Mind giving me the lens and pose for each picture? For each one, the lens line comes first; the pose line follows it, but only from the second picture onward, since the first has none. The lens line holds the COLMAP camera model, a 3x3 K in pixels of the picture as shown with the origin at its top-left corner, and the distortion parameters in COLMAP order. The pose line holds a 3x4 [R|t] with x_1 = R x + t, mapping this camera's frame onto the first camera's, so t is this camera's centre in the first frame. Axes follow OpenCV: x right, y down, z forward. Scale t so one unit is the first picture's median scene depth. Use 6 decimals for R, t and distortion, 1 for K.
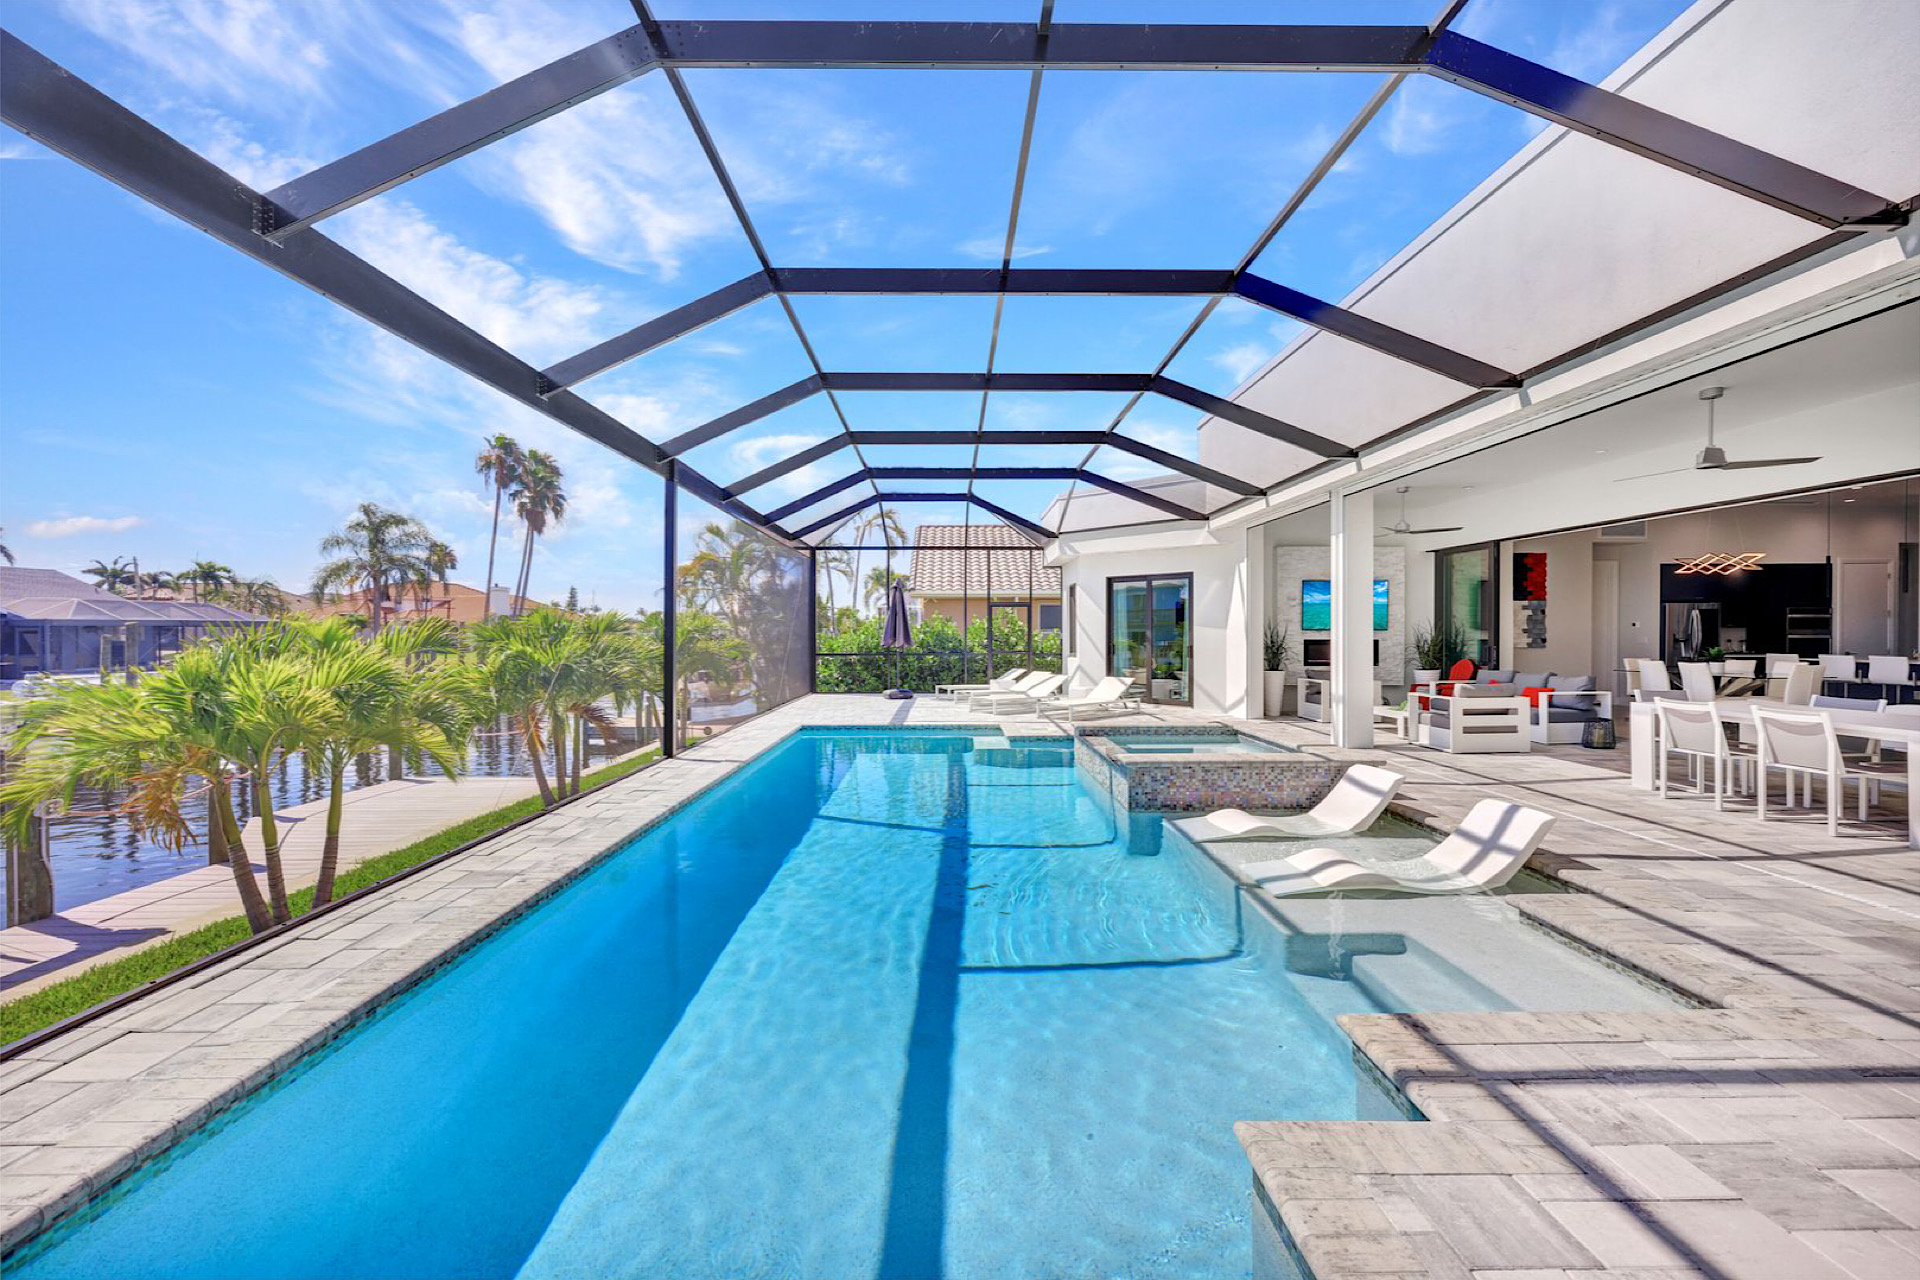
lens RADIAL K [[770.0, 0, 956.0], [0, 770.0, 633.2], [0, 0, 1]] dist [0.000213, 0.000067]
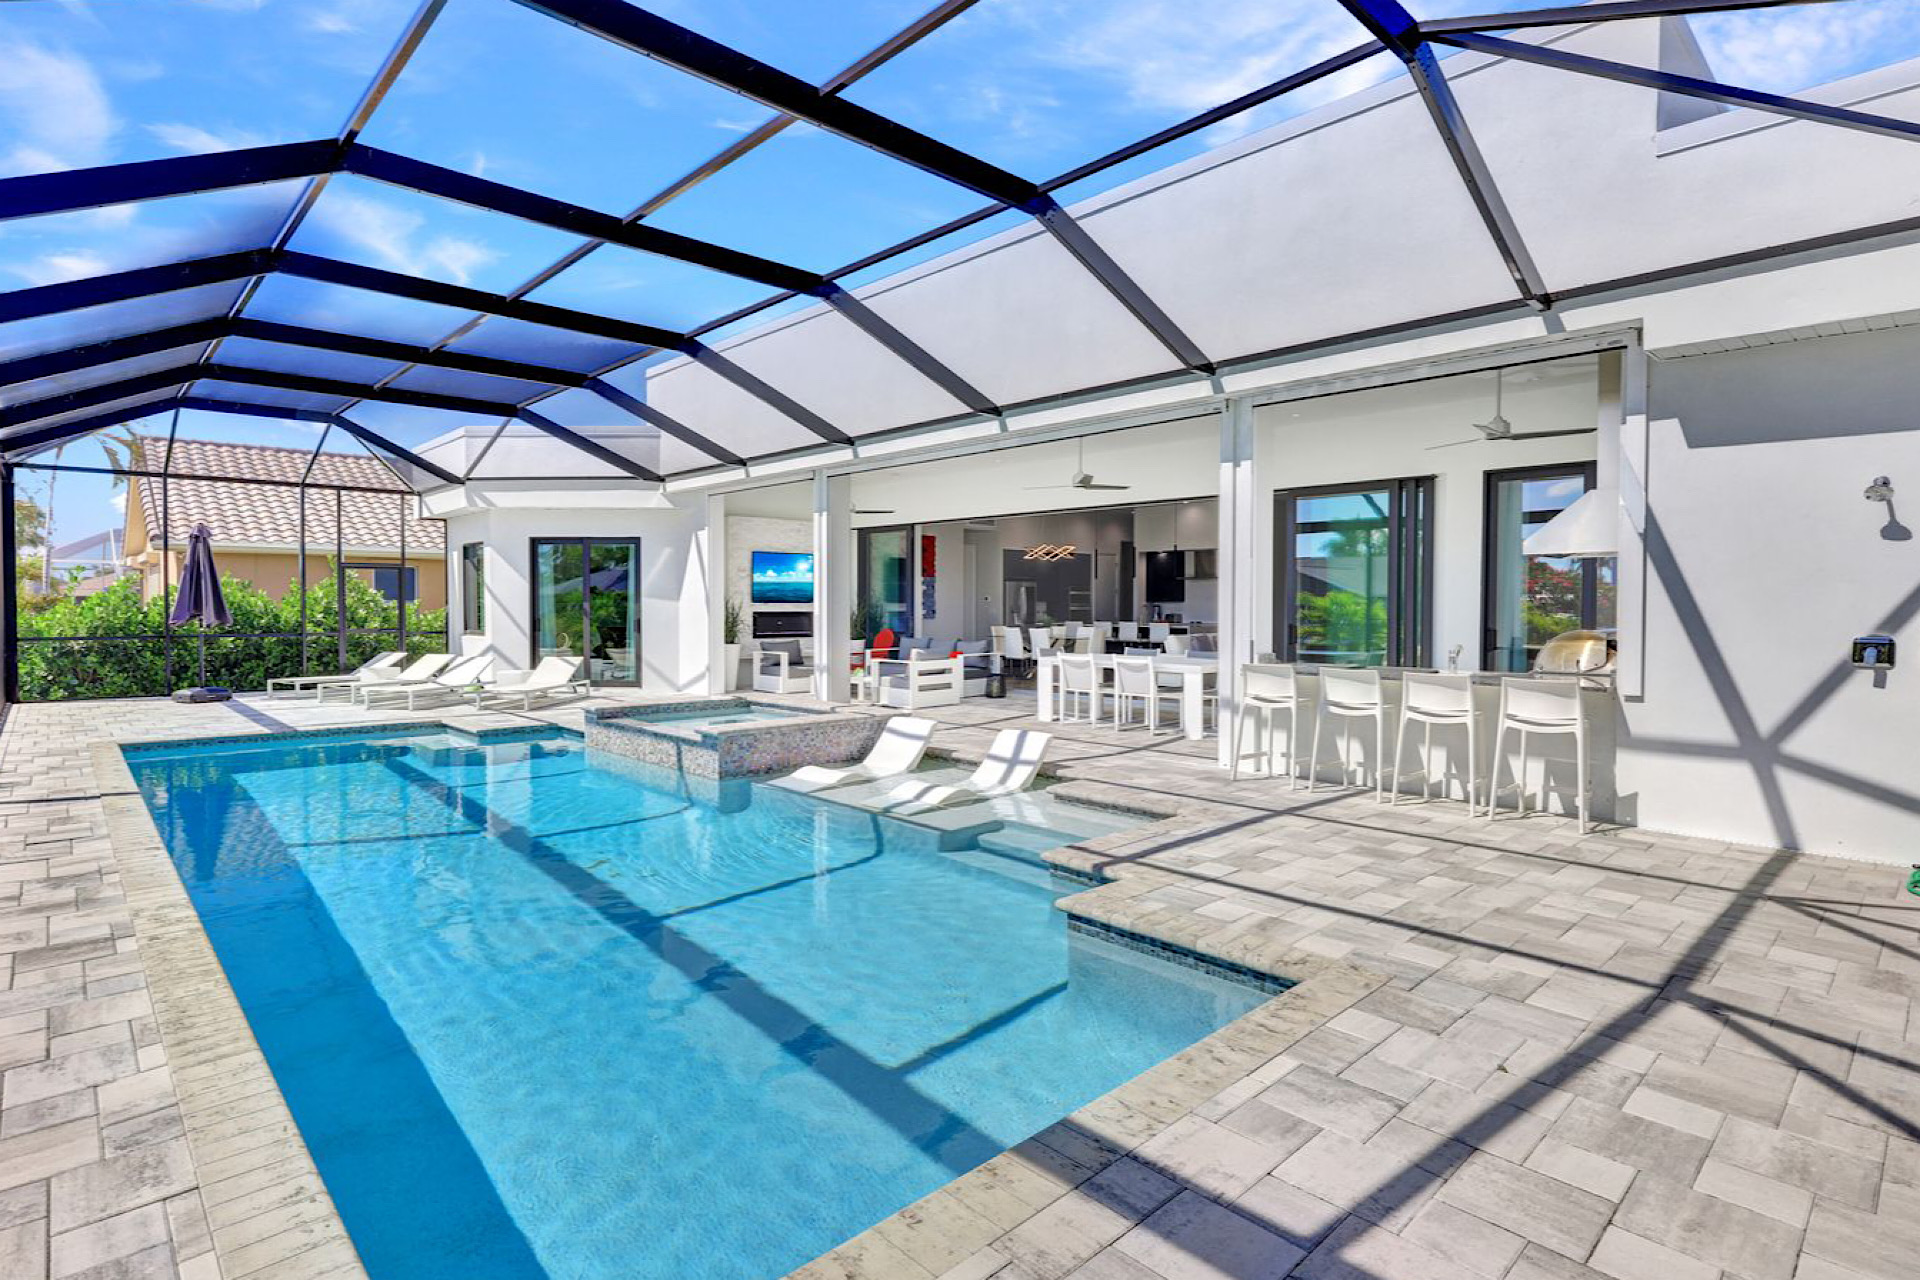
lens RADIAL K [[960.4, 0, 913.8], [0, 960.4, 633.2], [0, 0, 1]] dist [0.004529, 0.000917]
pose [[0.751256, -0.017977, 0.659767, -0.227815], [-0.001429, 0.999582, 0.028864, -0.000198], [-0.660010, -0.022627, 0.750916, -0.063909]]
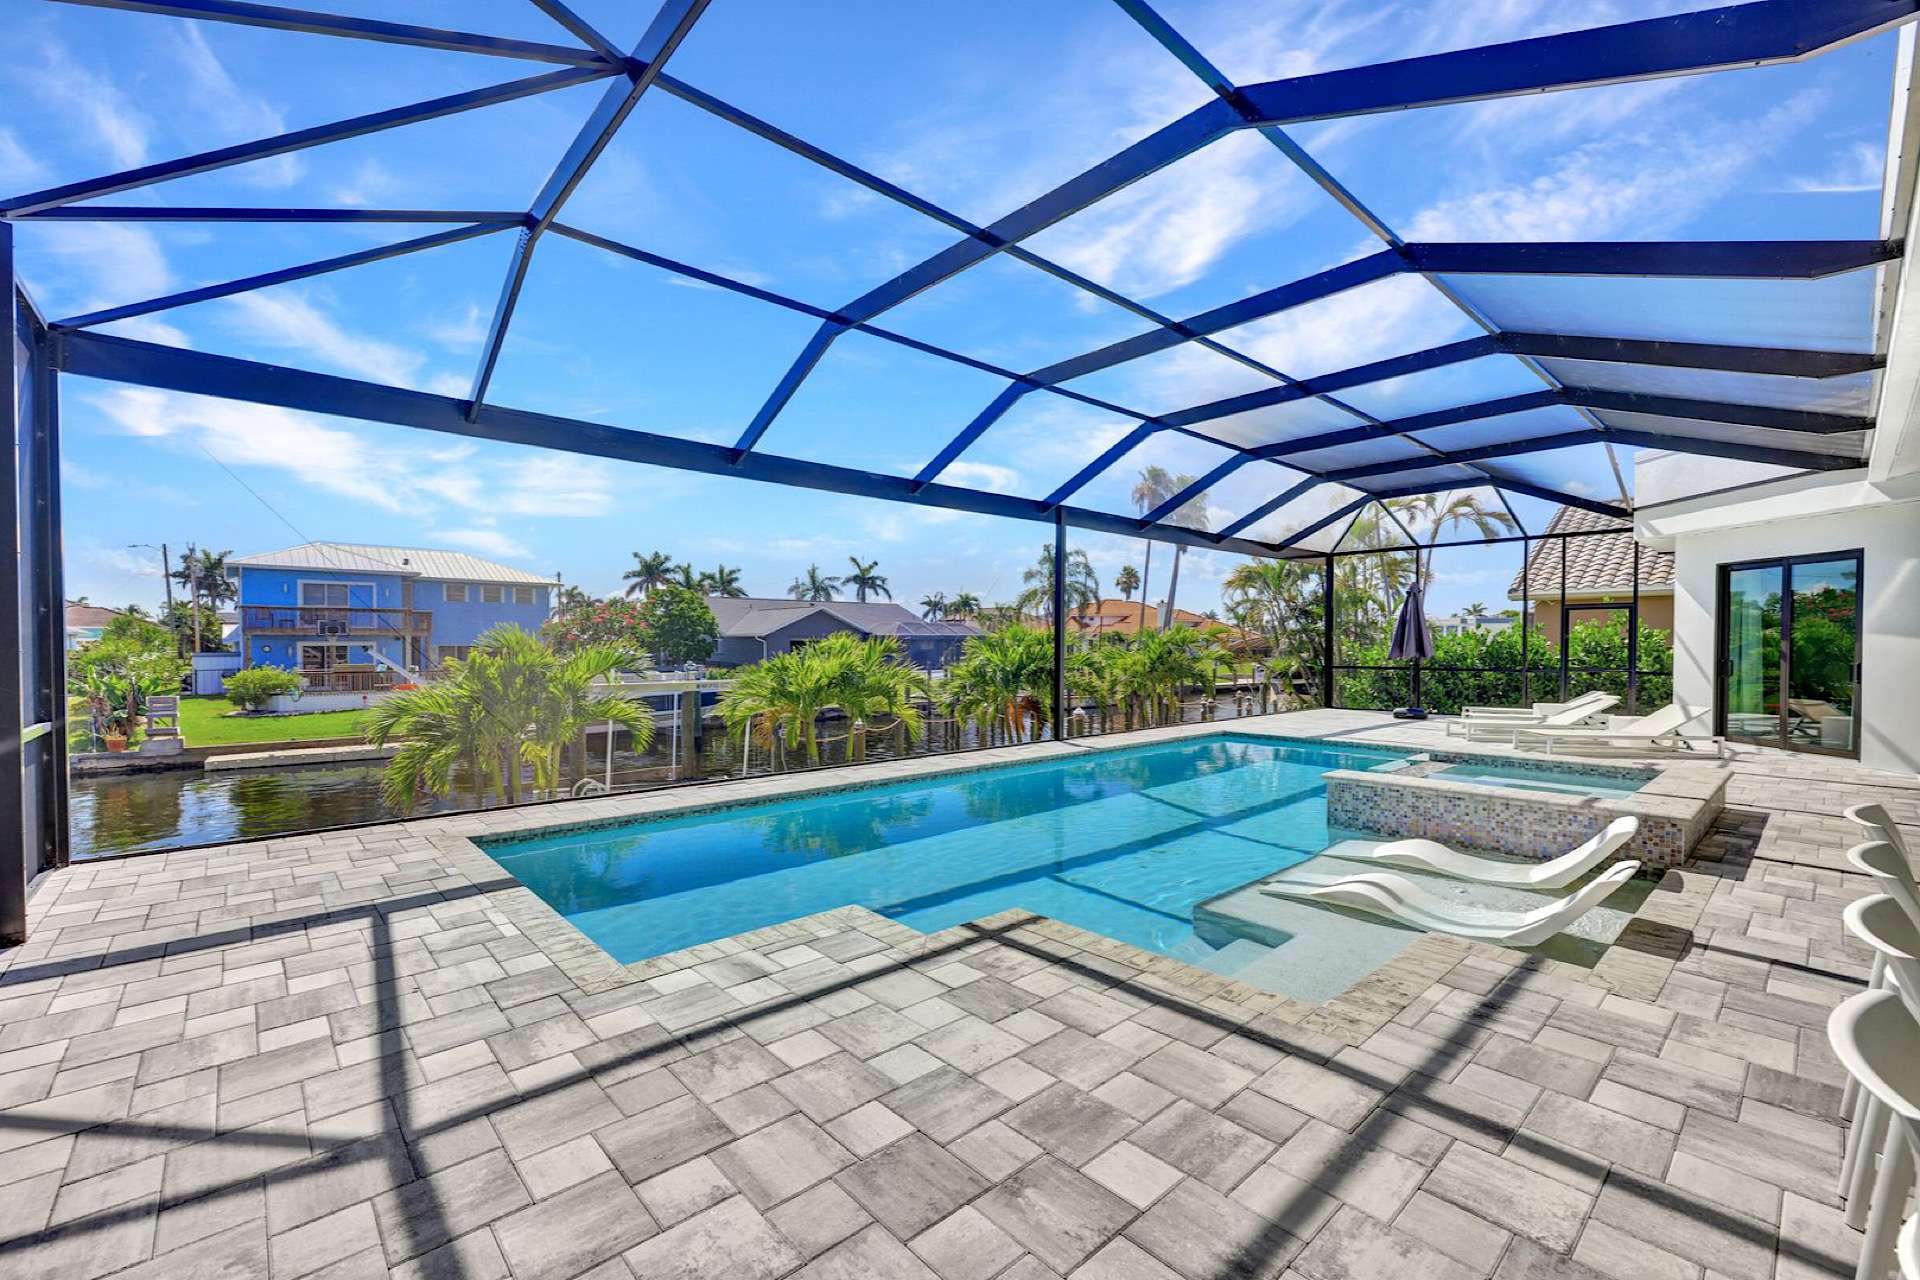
lens RADIAL K [[792.2, 0, 919.0], [0, 792.2, 651.6], [0, 0, 1]] dist [-0.001258, -0.000251]
pose [[0.640920, 0.007222, -0.767574, 0.362611], [-0.000363, 0.999958, 0.009105, 0.000360], [0.767608, -0.005557, 0.640896, -0.021442]]
